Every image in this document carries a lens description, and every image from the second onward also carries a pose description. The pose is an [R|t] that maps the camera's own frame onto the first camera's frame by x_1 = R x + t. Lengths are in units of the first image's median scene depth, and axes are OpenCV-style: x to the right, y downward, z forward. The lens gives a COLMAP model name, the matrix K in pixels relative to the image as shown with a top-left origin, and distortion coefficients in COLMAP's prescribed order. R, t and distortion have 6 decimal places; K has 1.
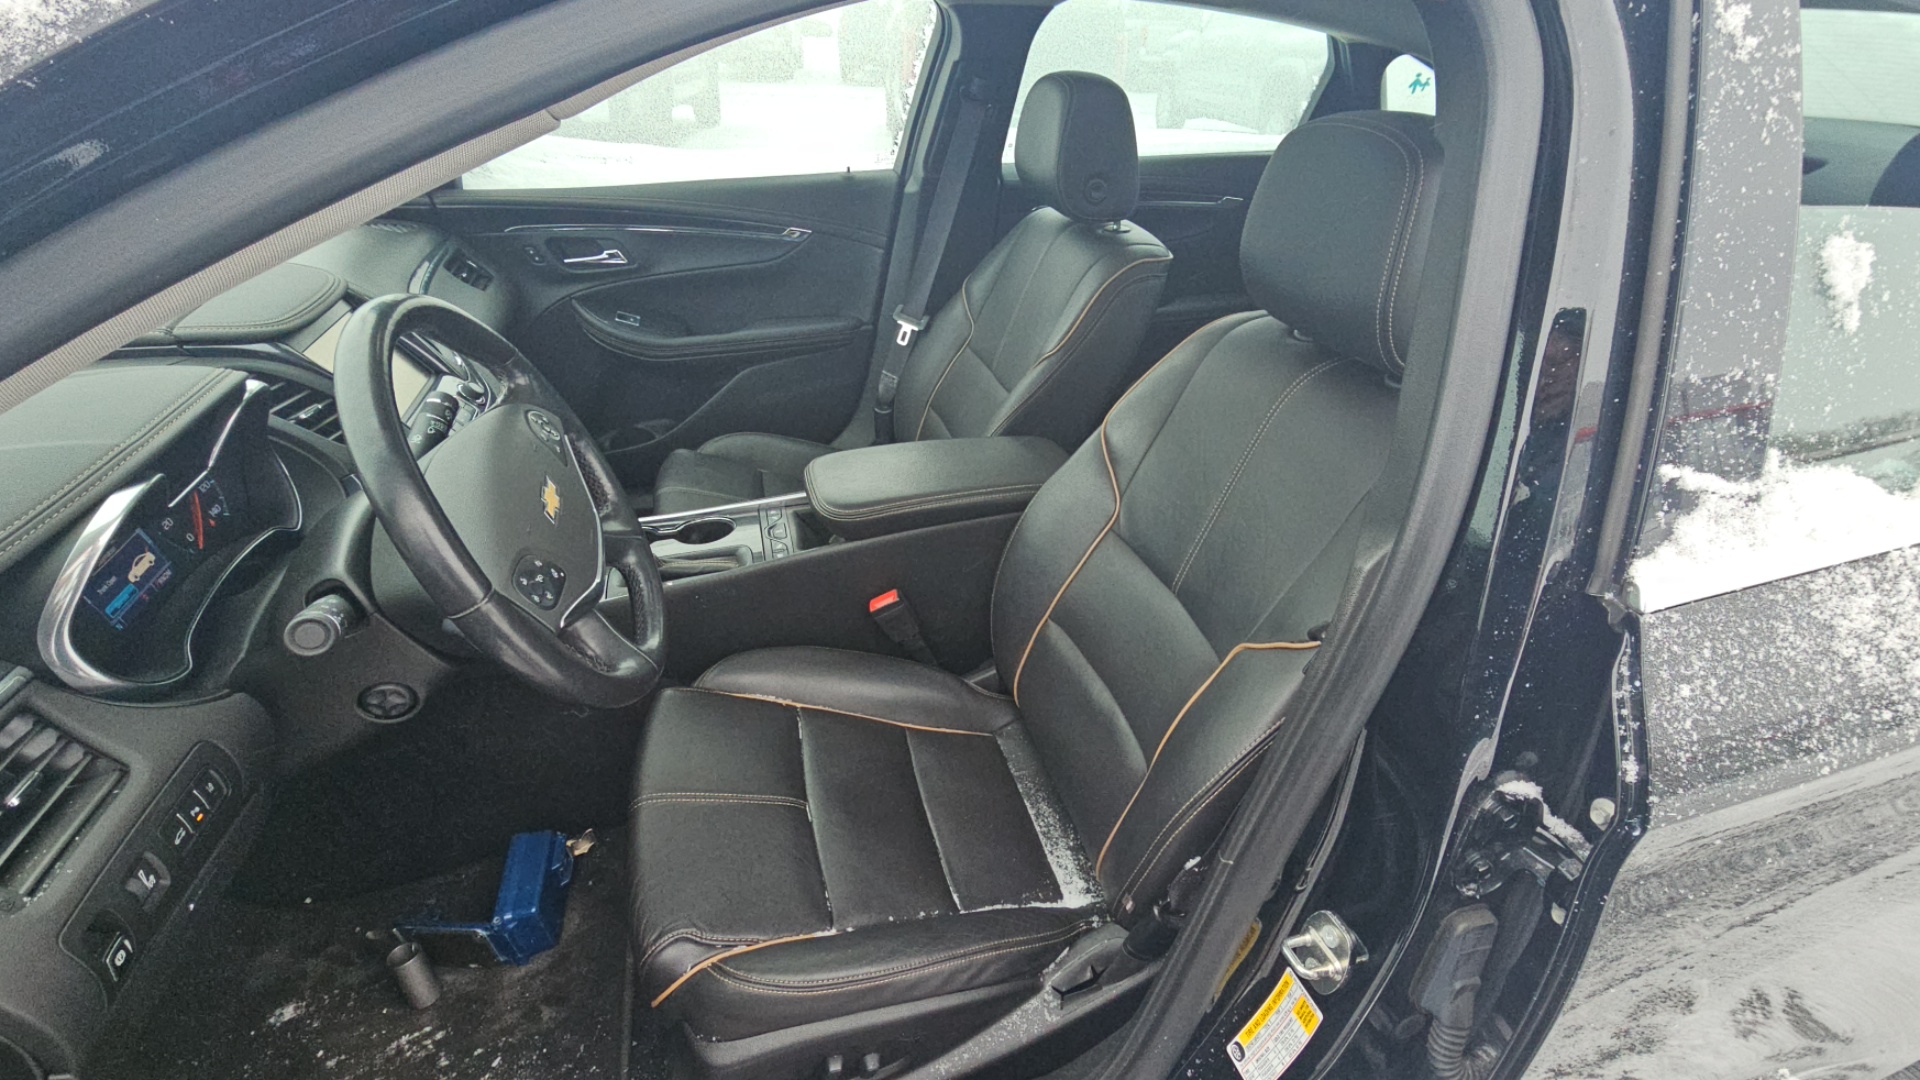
lens RADIAL K [[855.3, 0, 982.5], [0, 855.3, 549.0], [0, 0, 1]] dist [0.003733, -0.002194]
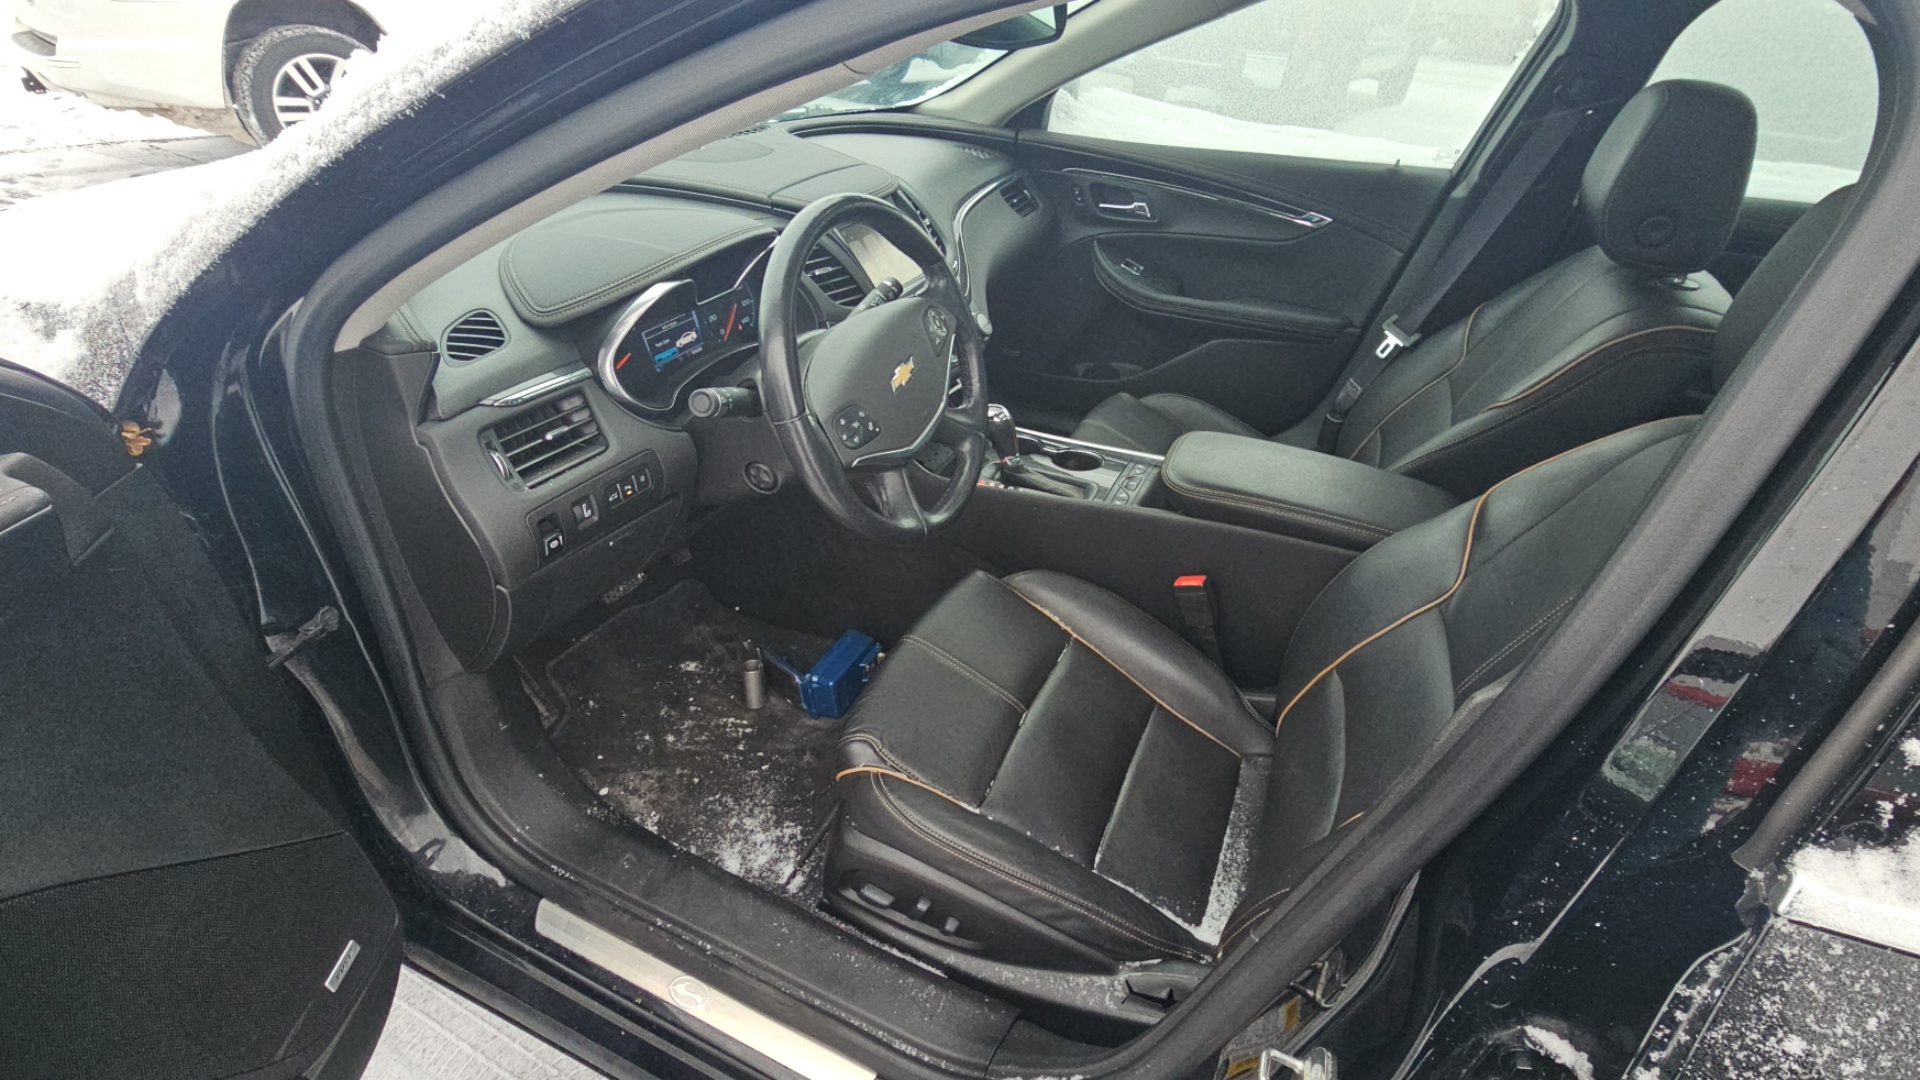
lens RADIAL K [[855.3, 0, 982.5], [0, 855.3, 549.0], [0, 0, 1]] dist [0.003733, -0.002194]
pose [[0.761660, 0.383330, -0.522429, 0.254551], [-0.369019, 0.919335, 0.136558, -0.027167], [0.532634, 0.088776, 0.841677, 0.014773]]
